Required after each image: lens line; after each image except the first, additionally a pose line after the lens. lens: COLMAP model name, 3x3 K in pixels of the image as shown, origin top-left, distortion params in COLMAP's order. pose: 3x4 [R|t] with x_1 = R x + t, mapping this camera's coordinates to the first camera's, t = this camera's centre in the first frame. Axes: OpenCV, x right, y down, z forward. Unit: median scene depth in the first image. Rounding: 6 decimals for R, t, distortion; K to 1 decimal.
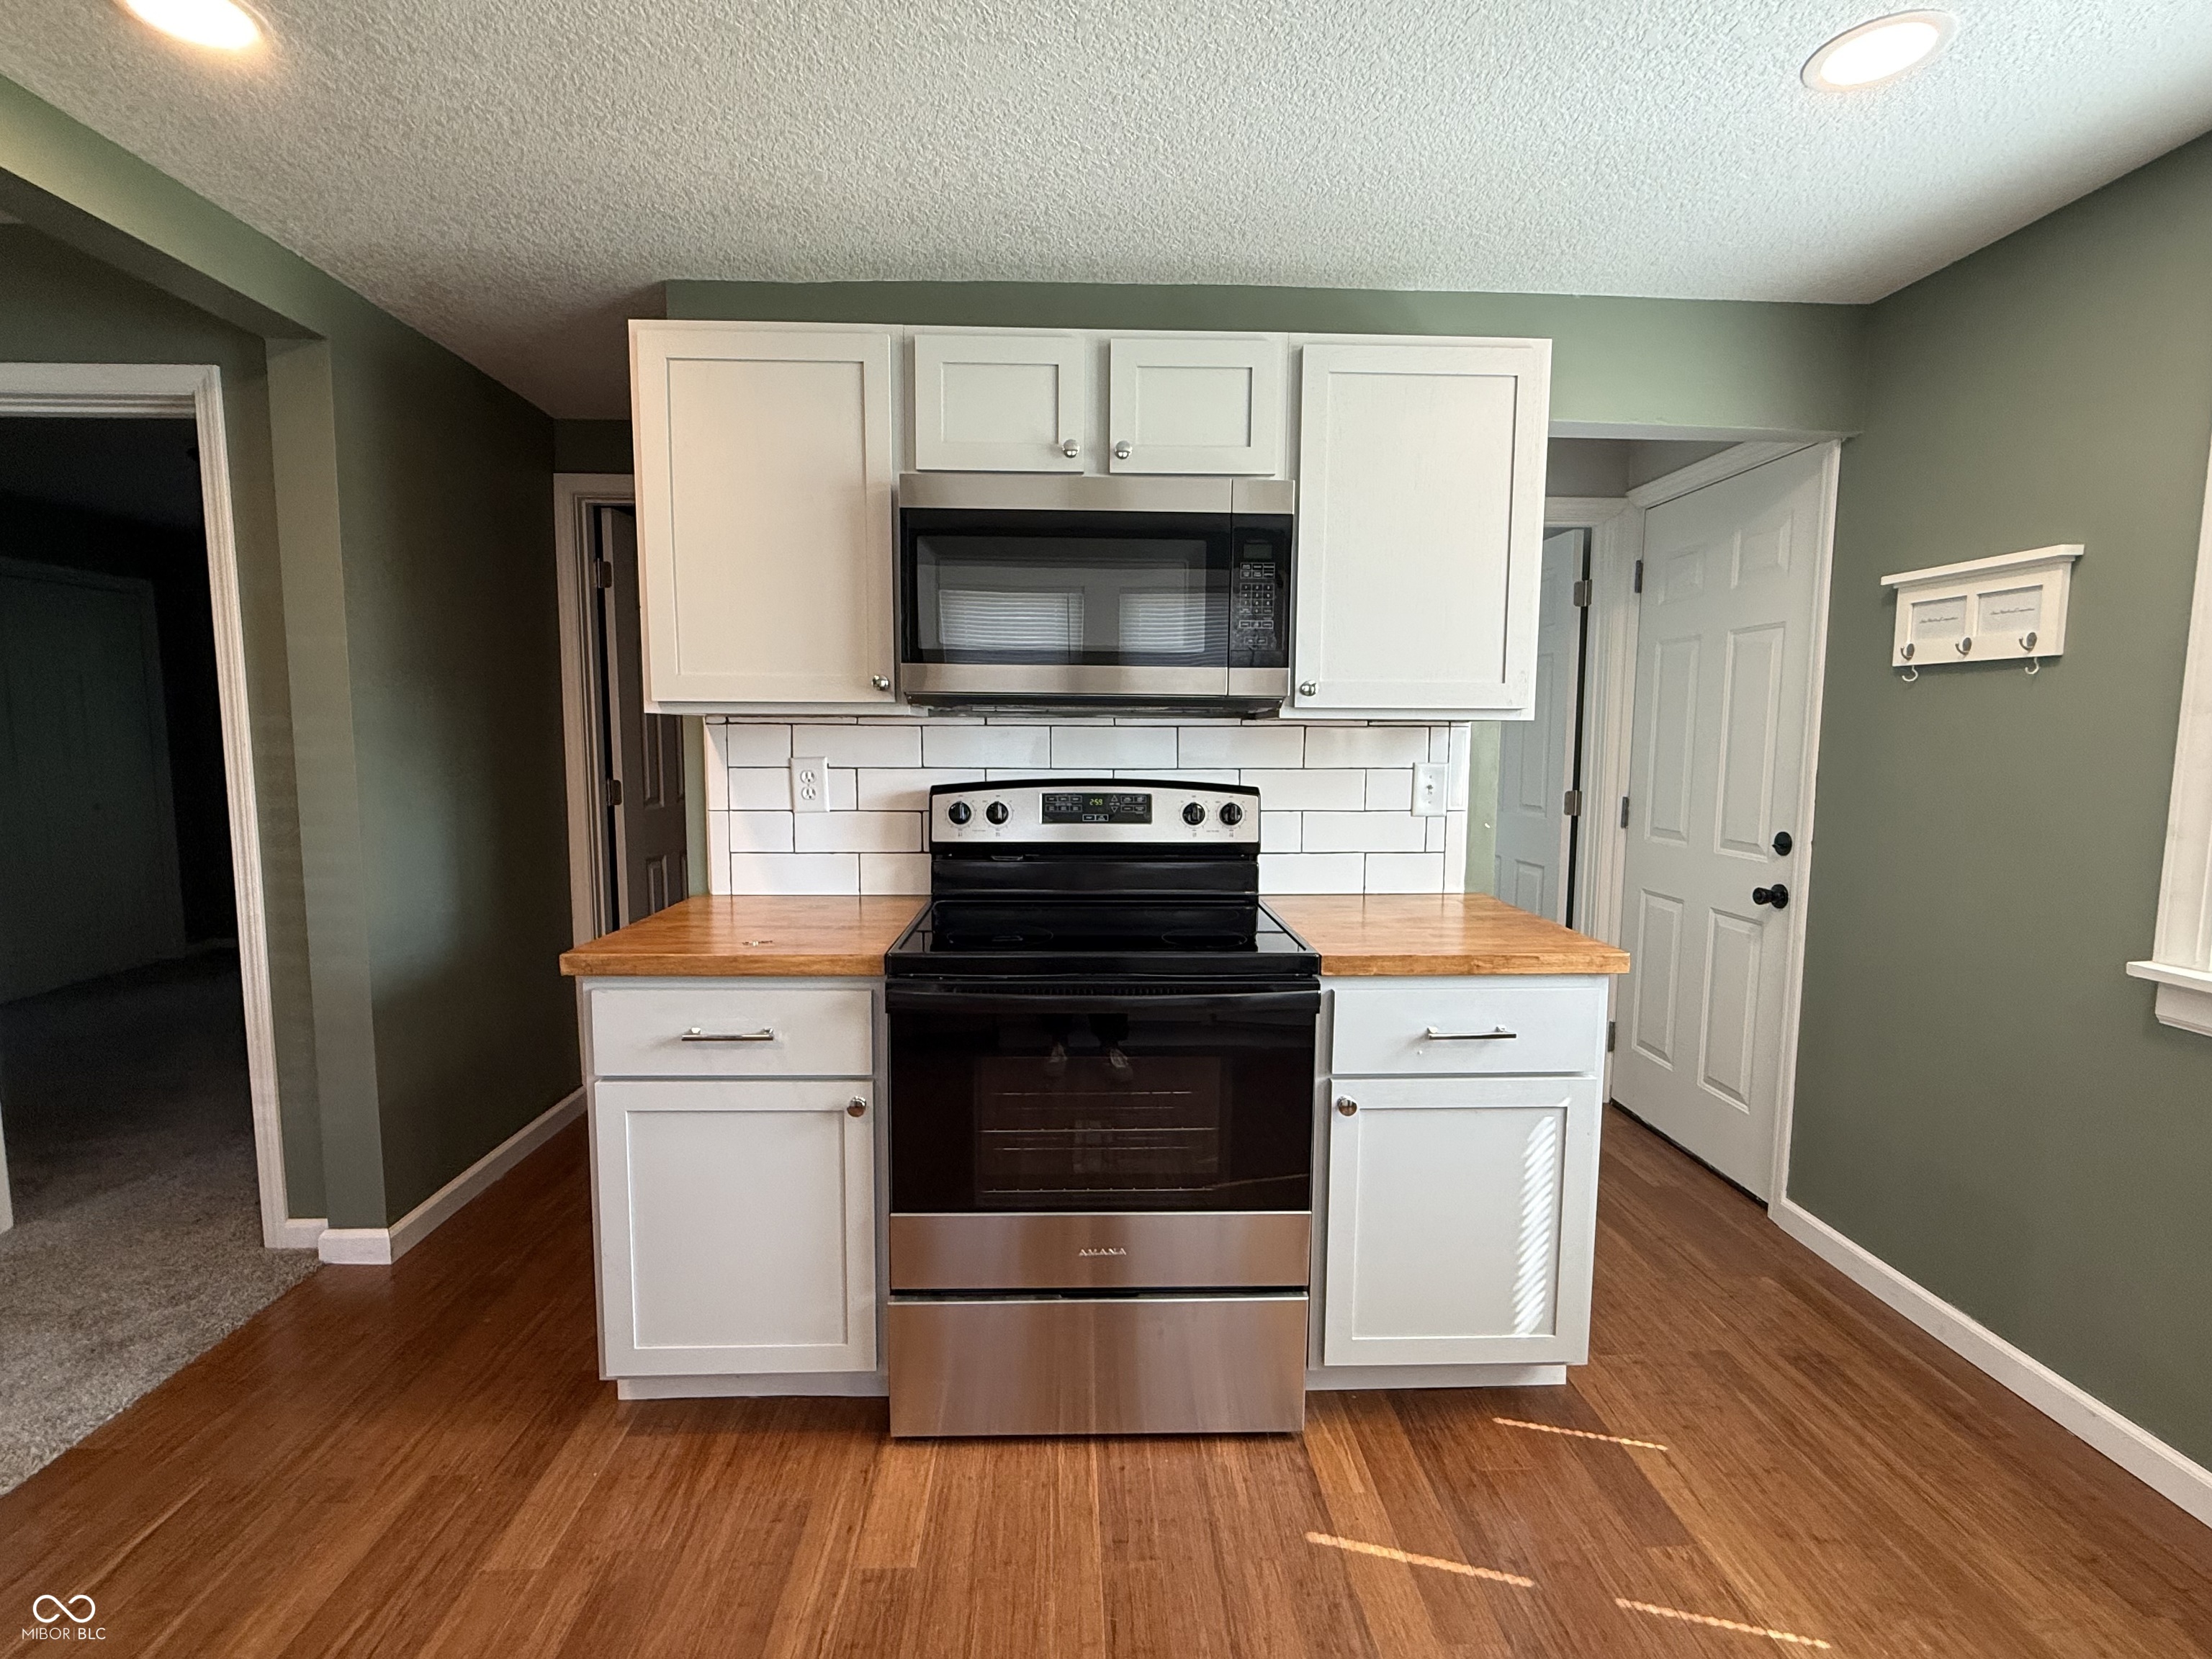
lens RADIAL K [[991.9, 0, 1103.0], [0, 991.9, 829.0], [0, 0, 1]] dist [0.002286, 0.000221]
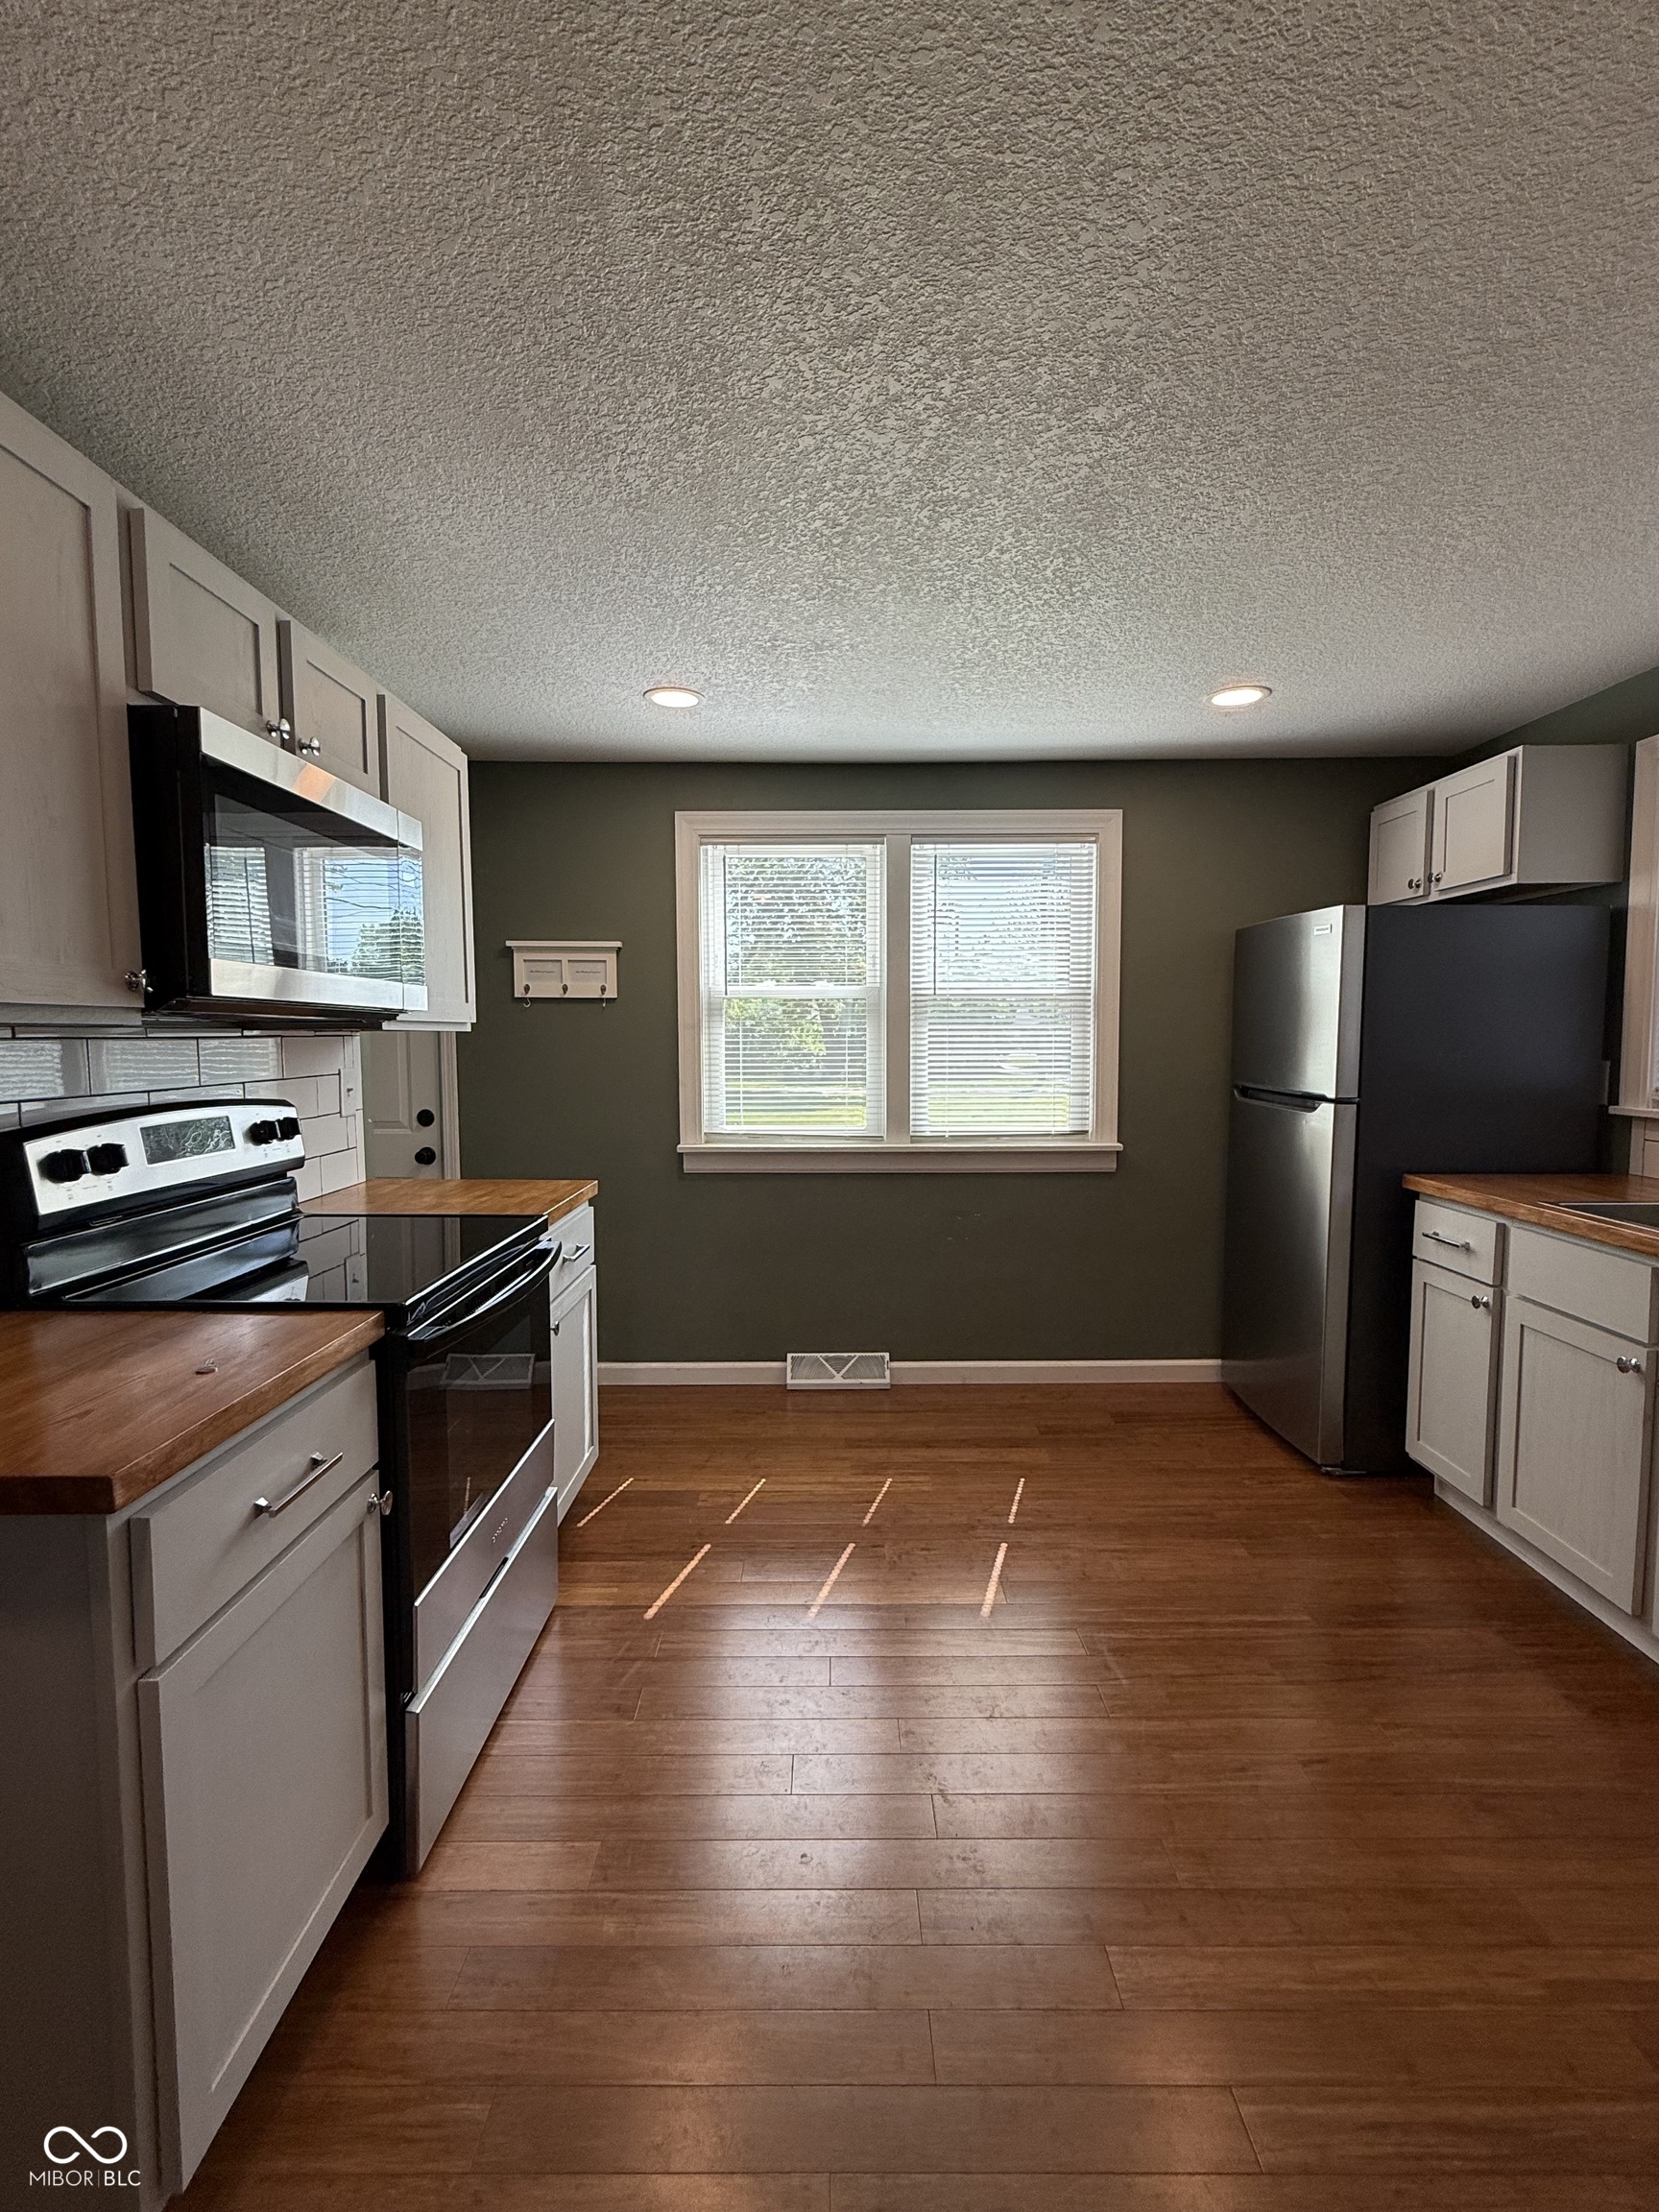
lens RADIAL K [[991.9, 0, 831.2], [0, 991.9, 1103.9], [0, 0, 1]] dist [0.002286, 0.000221]
pose [[0.042401, -0.074943, 0.996286, -0.869744], [0.098987, 0.992592, 0.070453, -0.059981], [-0.994185, 0.095632, 0.049505, 0.469807]]
